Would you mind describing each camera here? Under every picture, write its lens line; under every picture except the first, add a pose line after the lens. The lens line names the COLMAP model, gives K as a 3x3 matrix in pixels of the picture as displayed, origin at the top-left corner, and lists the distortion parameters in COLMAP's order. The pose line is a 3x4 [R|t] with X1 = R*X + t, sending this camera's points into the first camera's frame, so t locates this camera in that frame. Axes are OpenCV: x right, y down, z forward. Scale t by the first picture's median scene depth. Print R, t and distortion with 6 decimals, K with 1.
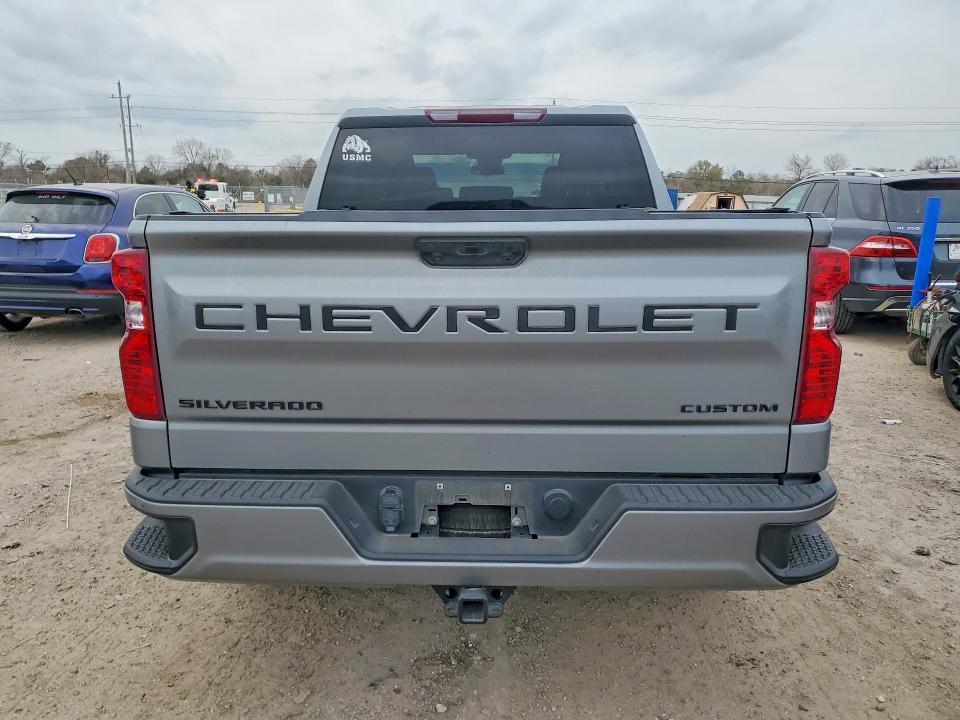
lens RADIAL K [[751.1, 0, 480.0], [0, 751.1, 360.0], [0, 0, 1]] dist [0.002563, 0.002538]
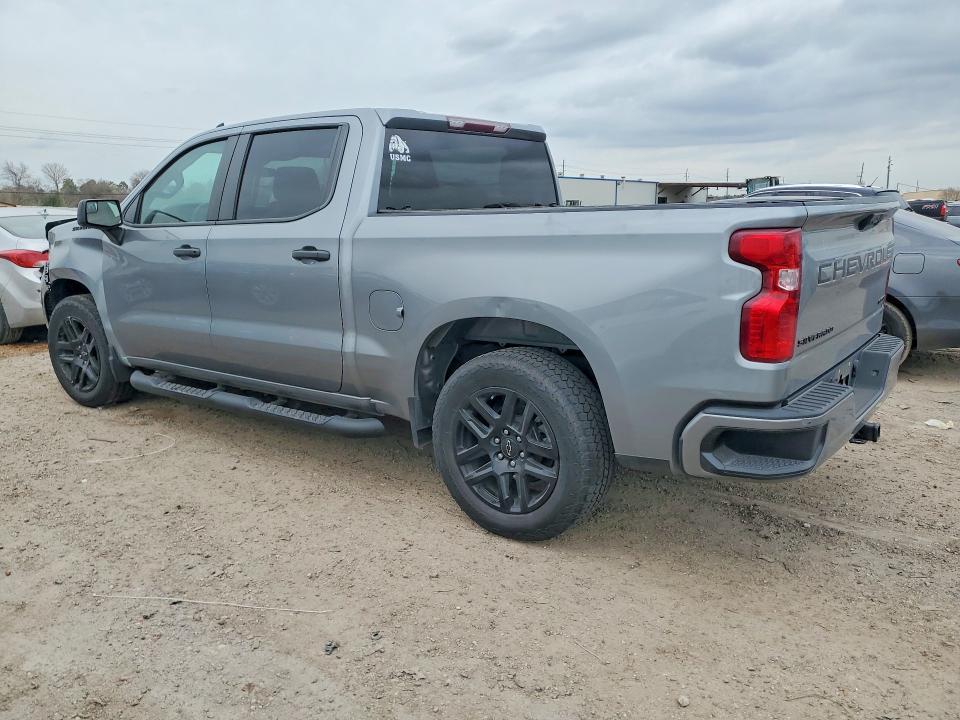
lens RADIAL K [[751.1, 0, 480.0], [0, 751.1, 360.0], [0, 0, 1]] dist [0.002563, 0.002538]
pose [[0.587784, -0.175633, 0.789724, -0.947278], [0.182260, 0.979804, 0.082251, -0.067785], [-0.788220, 0.095589, 0.607924, 0.332279]]
